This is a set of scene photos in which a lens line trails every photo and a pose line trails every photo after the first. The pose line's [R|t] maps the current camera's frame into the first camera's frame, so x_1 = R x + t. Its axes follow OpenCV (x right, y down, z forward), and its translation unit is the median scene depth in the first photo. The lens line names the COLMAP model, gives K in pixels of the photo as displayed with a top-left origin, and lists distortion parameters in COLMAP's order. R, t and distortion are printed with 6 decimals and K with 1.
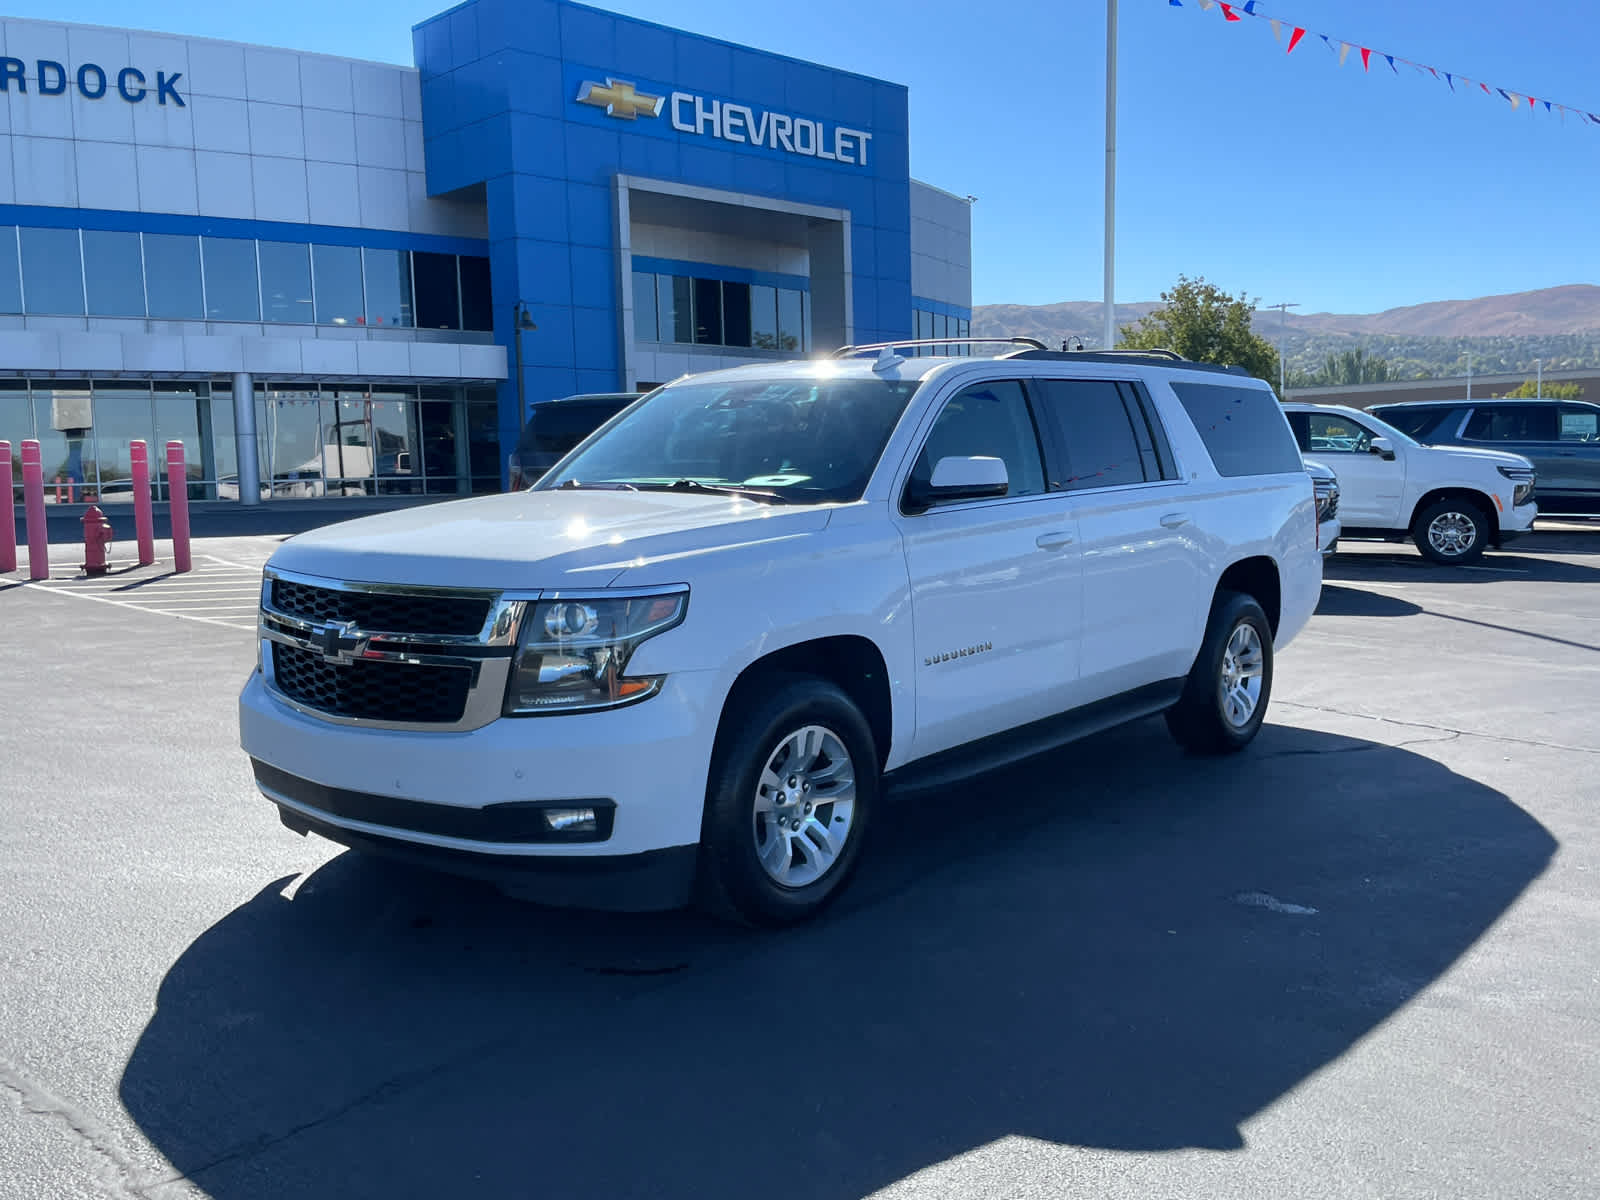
lens RADIAL K [[1438.8, 0, 821.7], [0, 1438.8, 622.2], [0, 0, 1]] dist [0.100207, -0.142959]
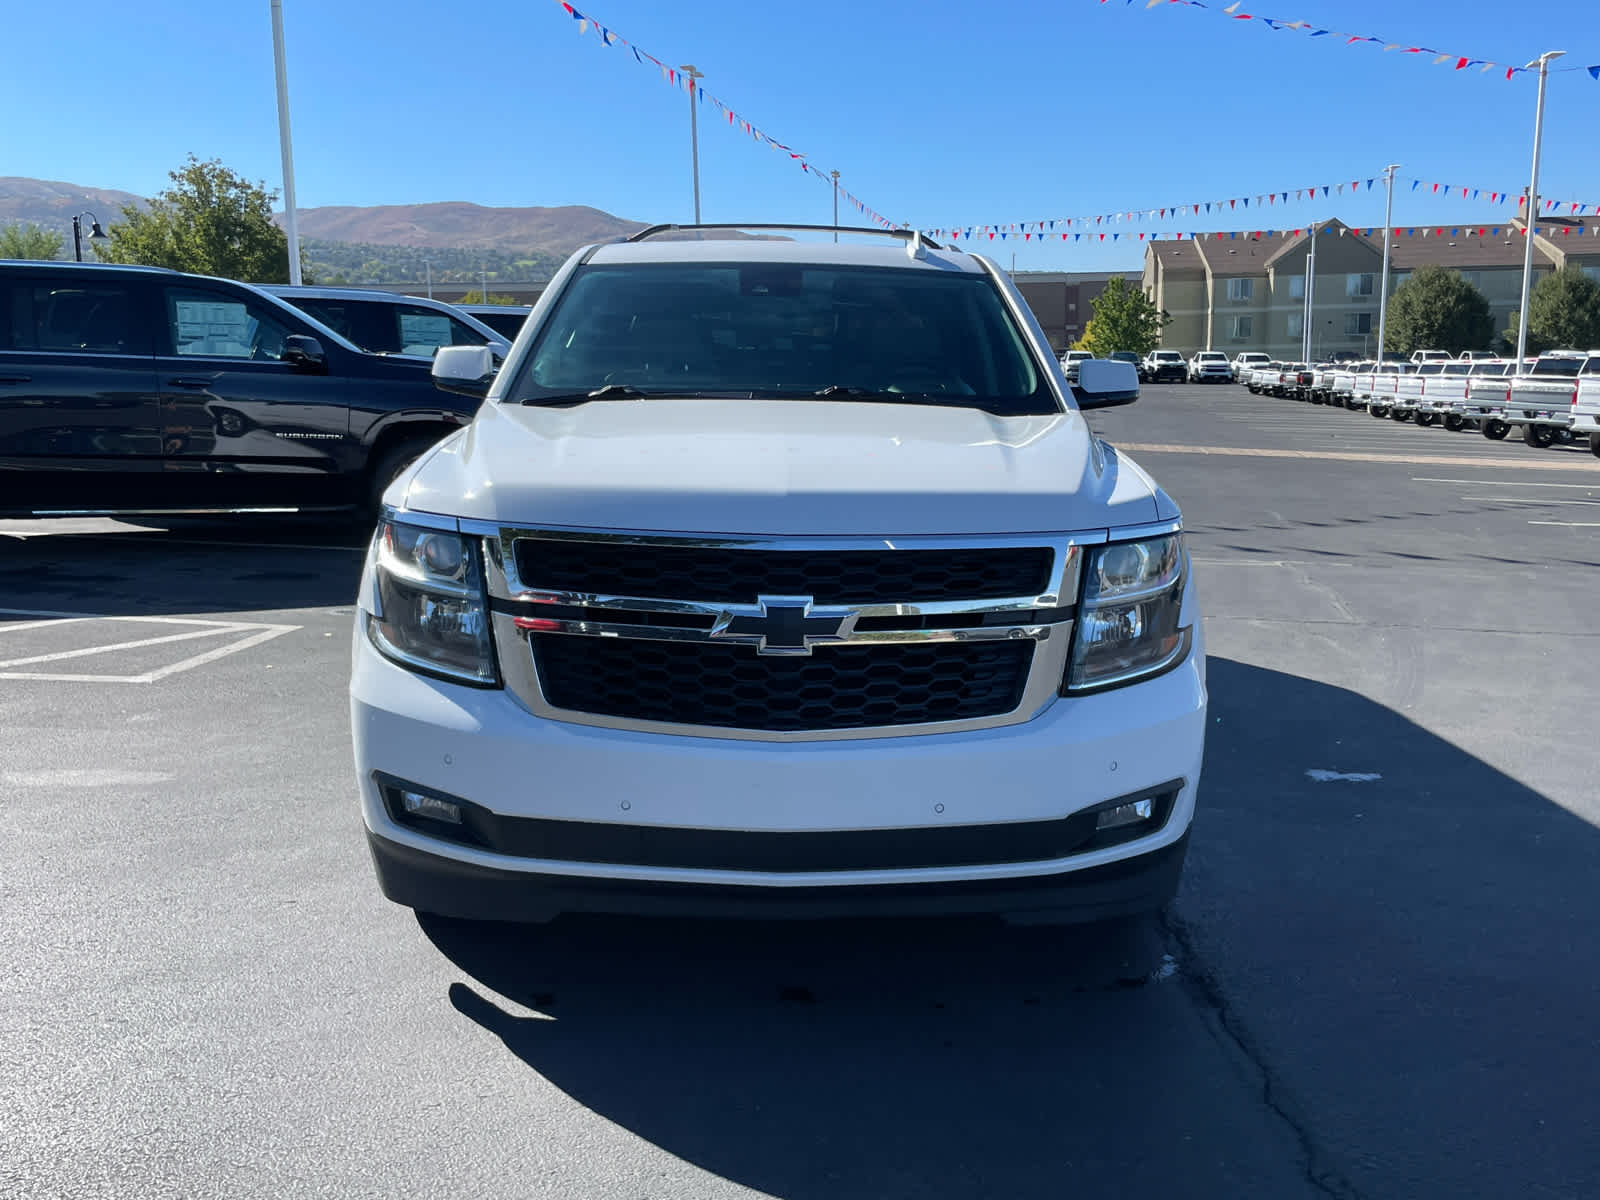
lens RADIAL K [[1438.8, 0, 821.7], [0, 1438.8, 622.2], [0, 0, 1]] dist [0.100207, -0.142959]
pose [[0.758744, -0.103681, 0.643084, -0.091600], [0.061688, 0.994251, 0.087516, -0.005639], [-0.648461, -0.026731, 0.760778, 0.056404]]
